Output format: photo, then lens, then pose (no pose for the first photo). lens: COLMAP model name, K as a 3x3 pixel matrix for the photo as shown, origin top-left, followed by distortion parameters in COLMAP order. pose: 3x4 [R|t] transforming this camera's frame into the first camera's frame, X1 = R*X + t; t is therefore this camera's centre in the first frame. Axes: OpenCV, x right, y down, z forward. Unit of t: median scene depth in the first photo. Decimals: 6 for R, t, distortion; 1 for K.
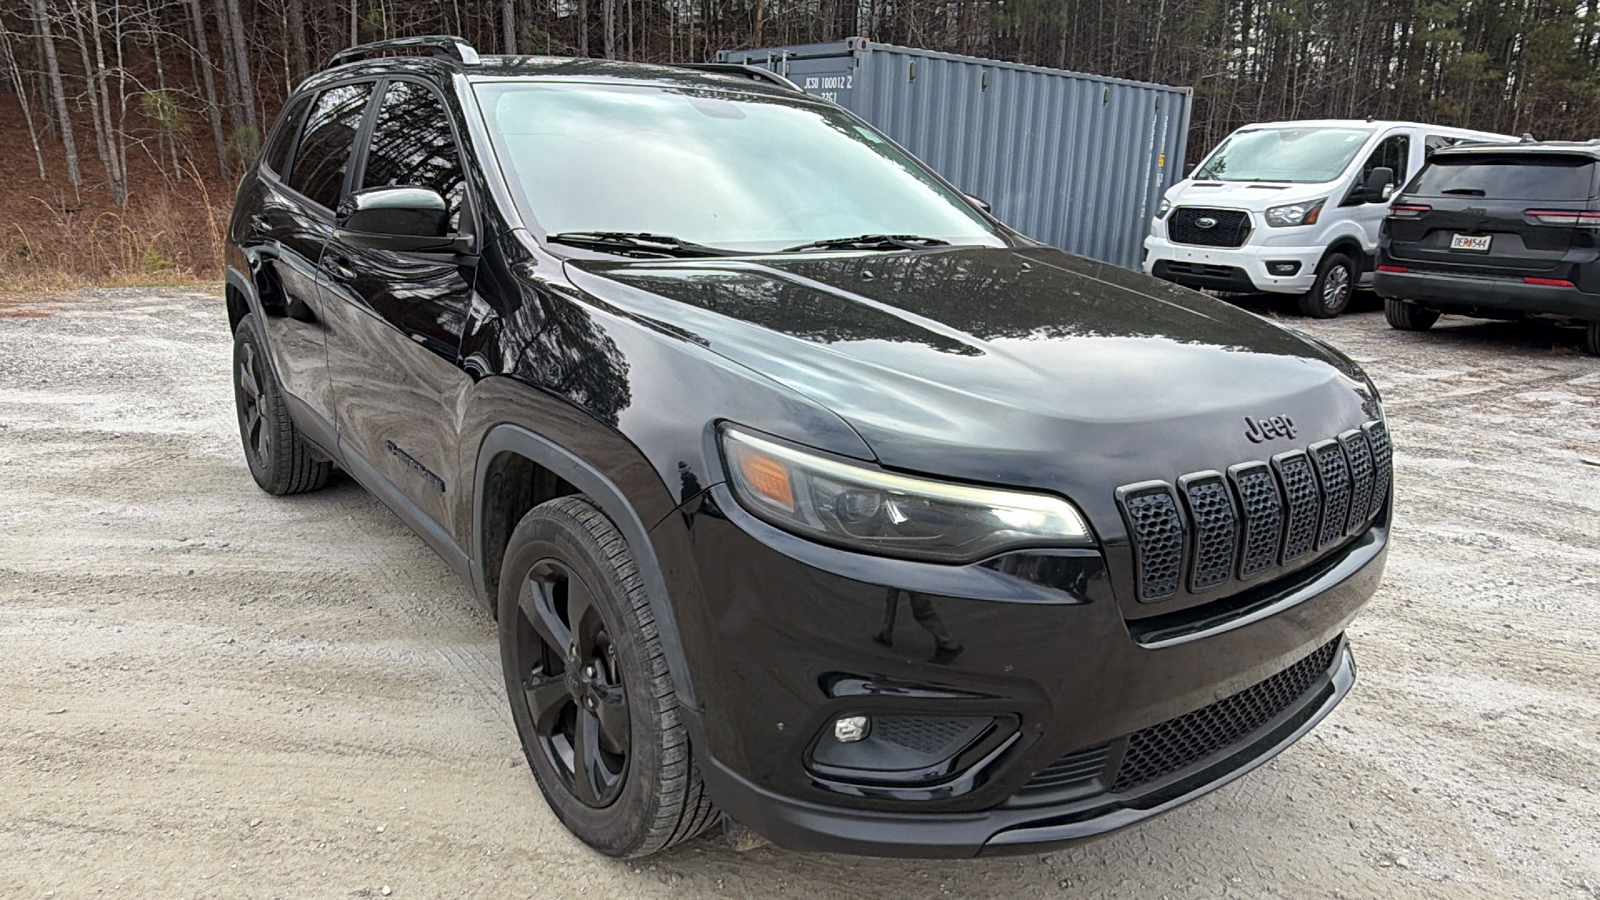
lens RADIAL K [[1048.0, 0, 799.6], [0, 1048.0, 457.5], [0, 0, 1]] dist [-0.001550, 0.002330]
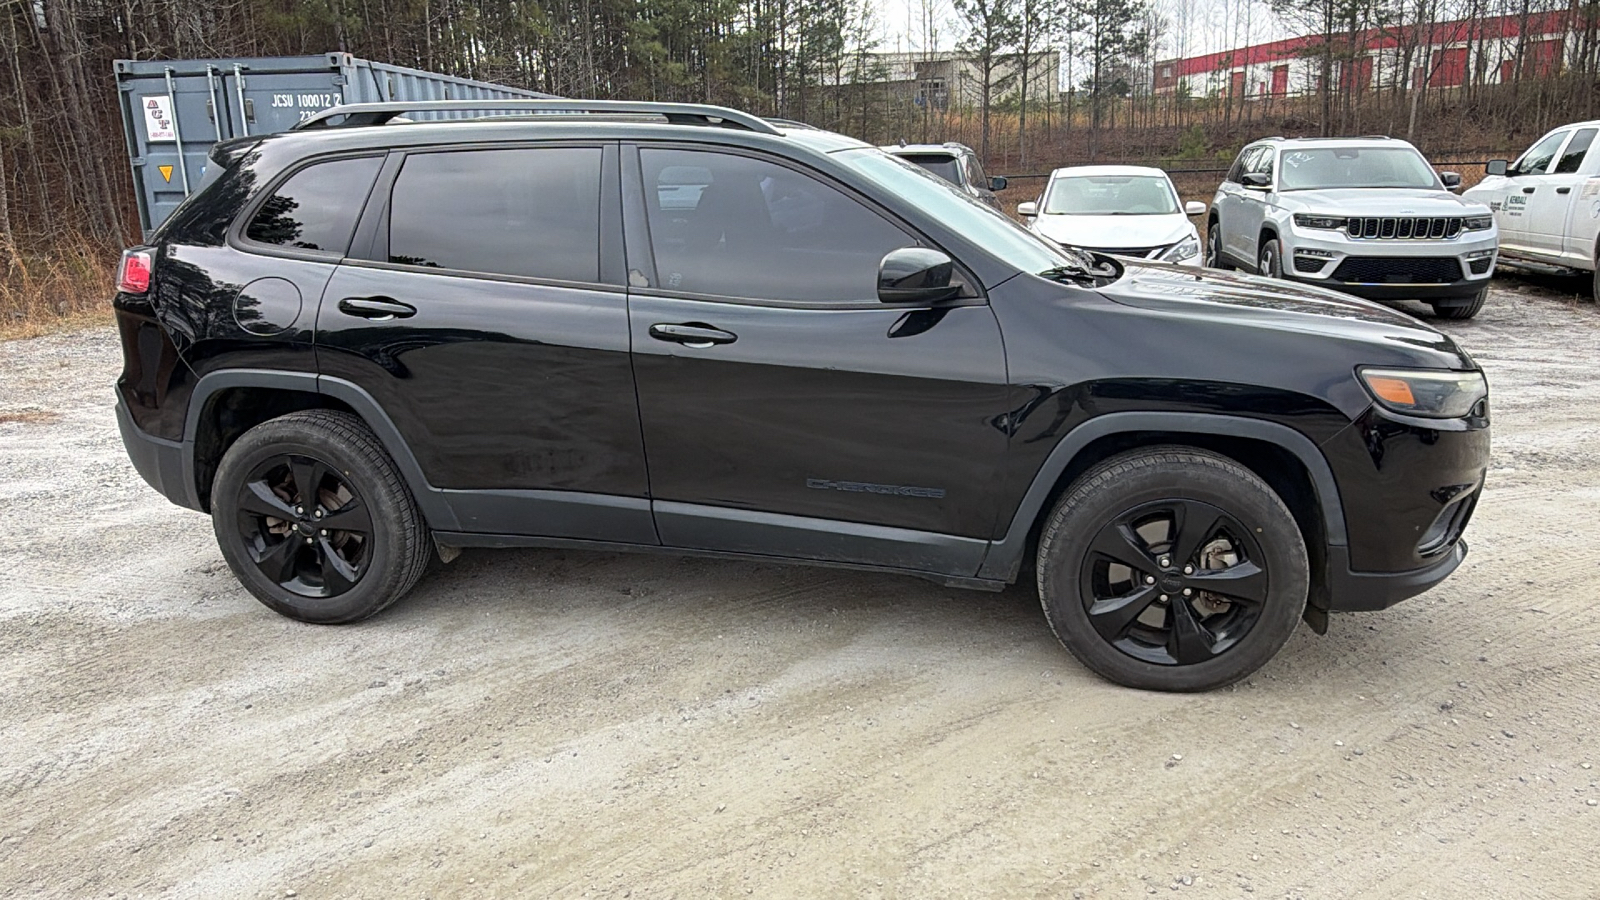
lens RADIAL K [[1048.0, 0, 799.6], [0, 1048.0, 457.5], [0, 0, 1]] dist [-0.001550, 0.002330]
pose [[0.754211, -0.213829, 0.620840, -0.292591], [0.211881, 0.974168, 0.078124, -0.034264], [-0.621508, 0.072622, 0.780035, 0.039733]]
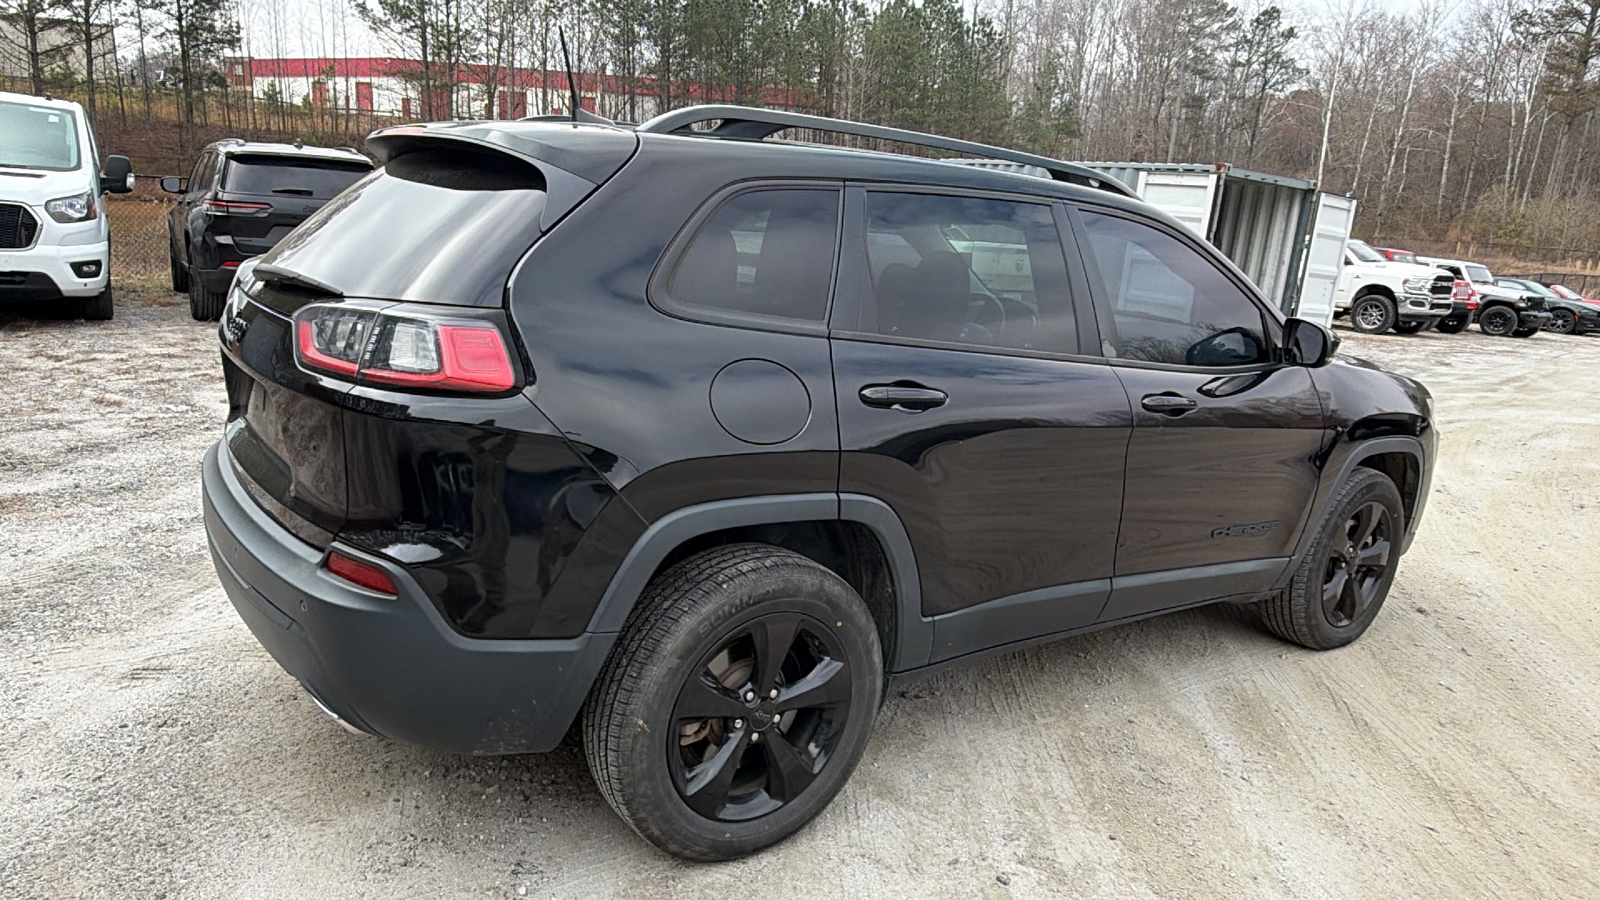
lens RADIAL K [[1048.0, 0, 799.6], [0, 1048.0, 457.5], [0, 0, 1]] dist [-0.001550, 0.002330]
pose [[0.033817, -0.256899, 0.965846, -0.415715], [0.195782, 0.949378, 0.245664, -0.129297], [-0.980064, 0.180788, 0.082401, 0.364816]]
